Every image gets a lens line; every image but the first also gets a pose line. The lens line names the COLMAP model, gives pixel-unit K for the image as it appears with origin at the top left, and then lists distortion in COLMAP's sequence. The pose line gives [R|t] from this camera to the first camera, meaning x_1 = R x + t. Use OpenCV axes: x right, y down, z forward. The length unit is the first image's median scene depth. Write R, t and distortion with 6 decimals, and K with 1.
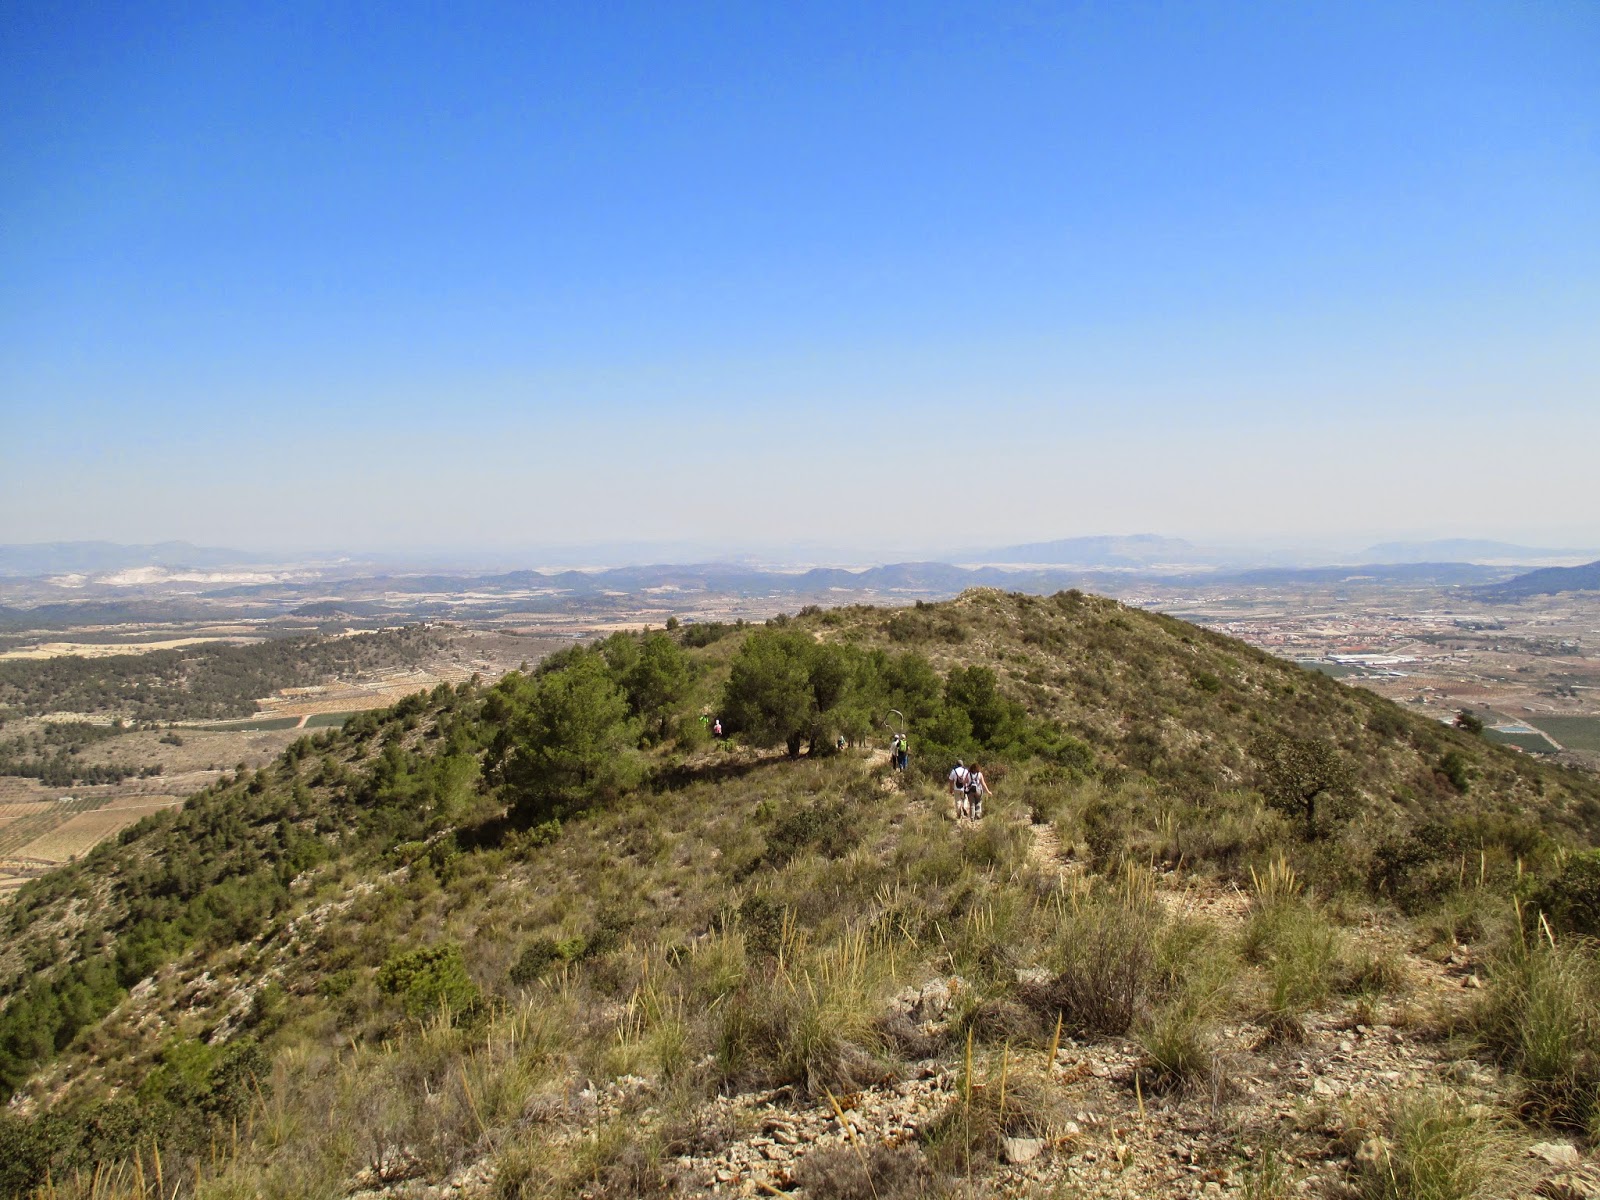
lens RADIAL K [[1327.5, 0, 786.6], [0, 1327.5, 597.3], [0, 0, 1]] dist [-0.035375, 0.002910]
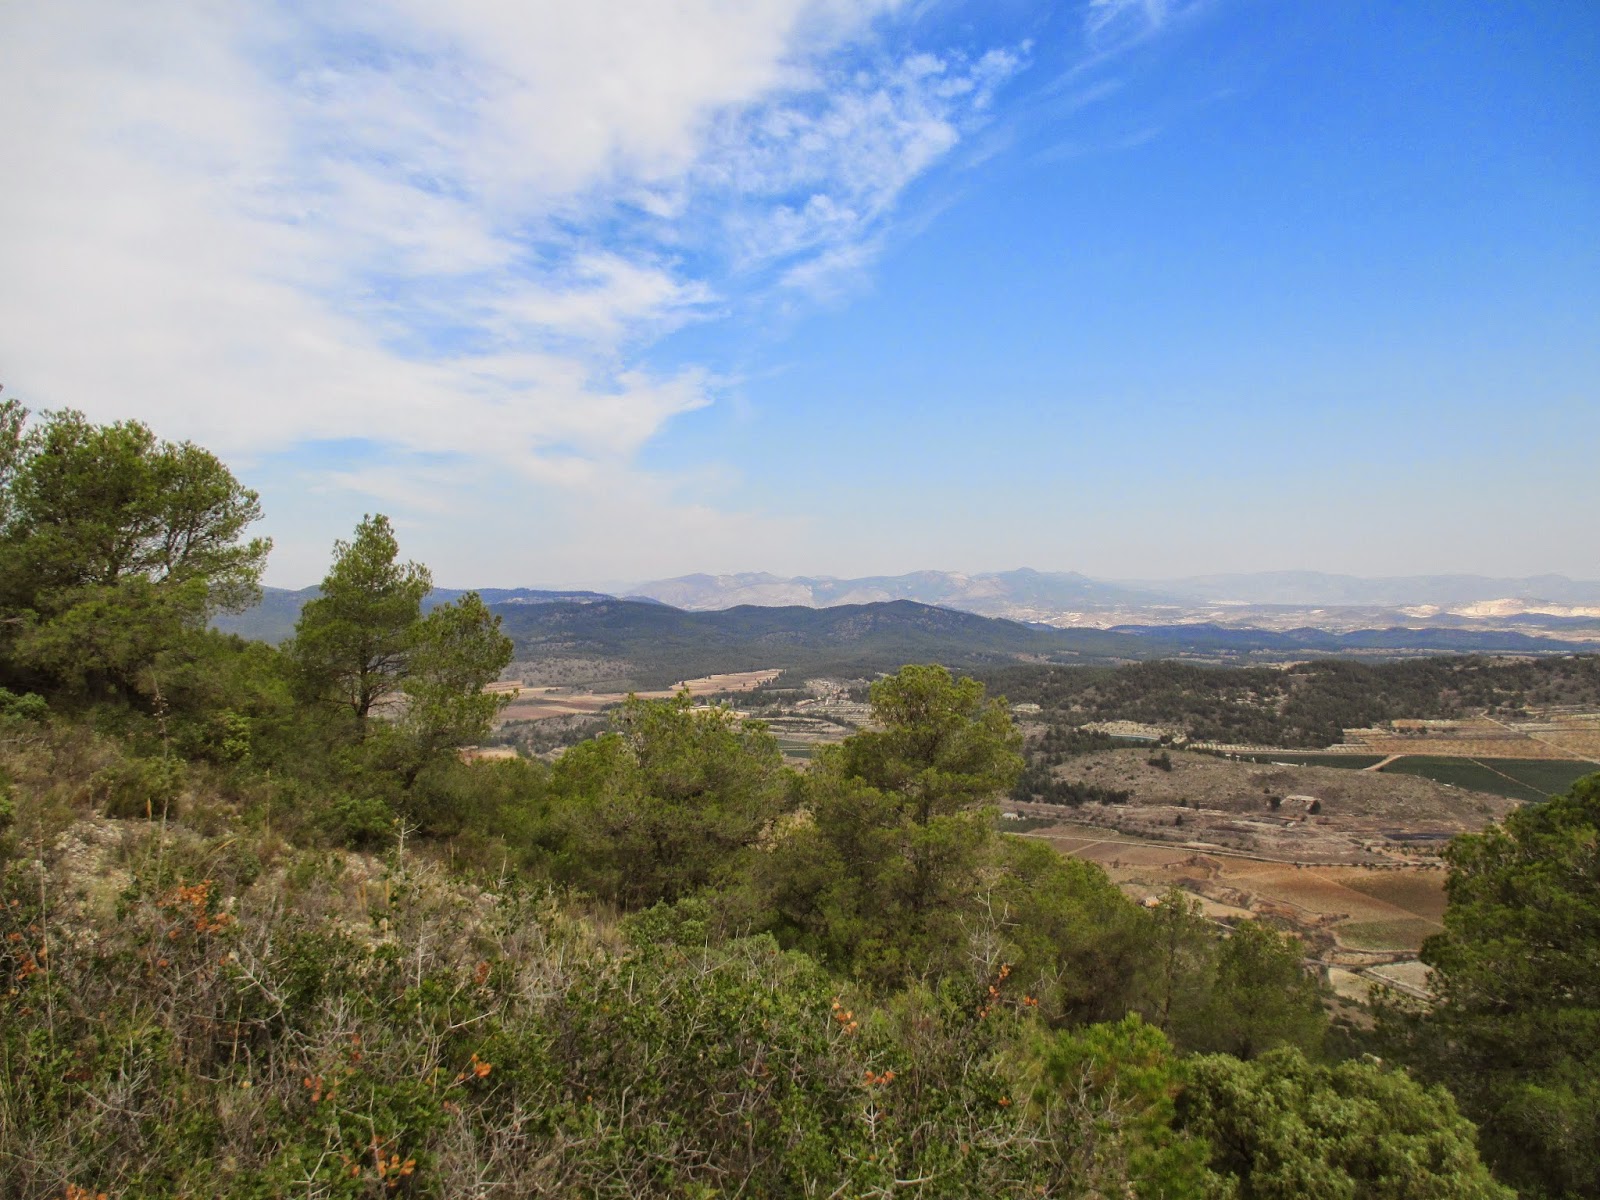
lens RADIAL K [[1327.5, 0, 786.6], [0, 1327.5, 597.3], [0, 0, 1]] dist [-0.035375, 0.002910]
pose [[0.564572, 0.014147, -0.825263, 0.055520], [-0.036495, 0.999303, -0.007836, 0.019630], [0.824577, 0.034542, 0.564694, 0.305901]]
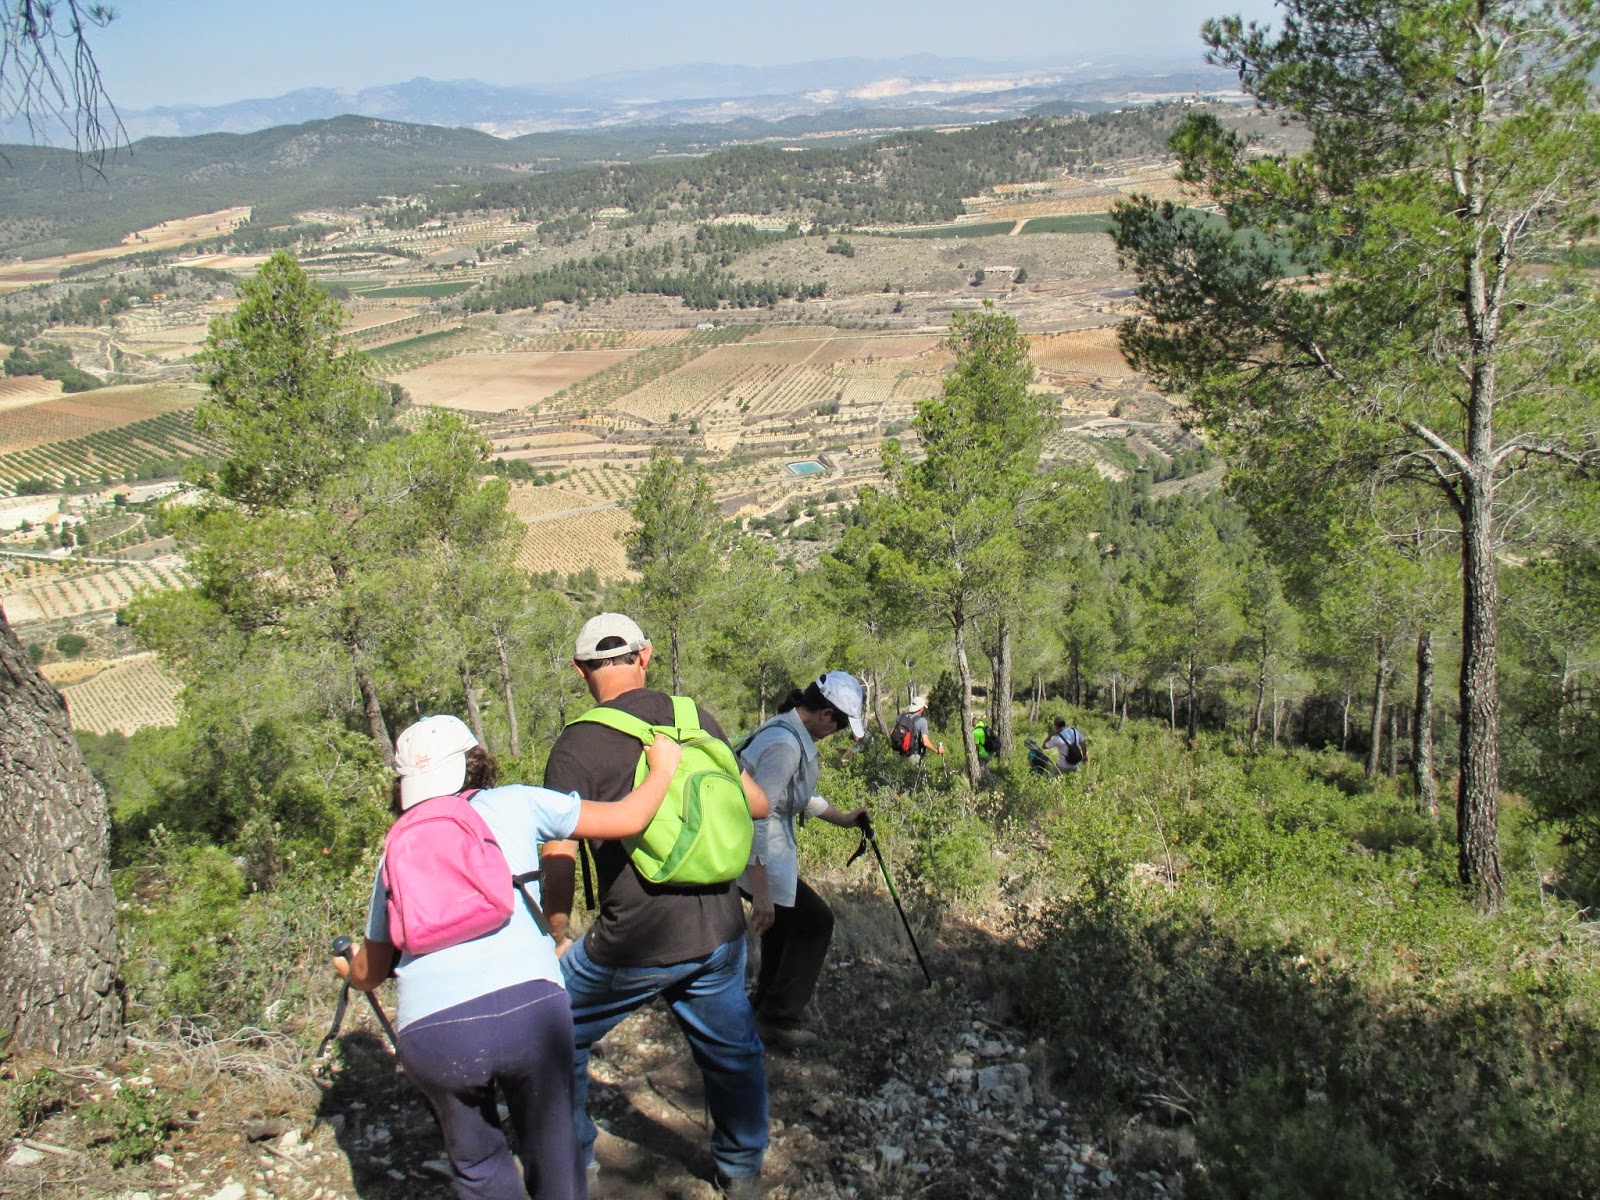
lens RADIAL K [[1327.5, 0, 786.6], [0, 1327.5, 597.3], [0, 0, 1]] dist [-0.035375, 0.002910]
pose [[0.861255, 0.144365, -0.487237, -0.088338], [0.034586, 0.939924, 0.339627, 0.033072], [0.506996, -0.309357, 0.804521, 0.279195]]
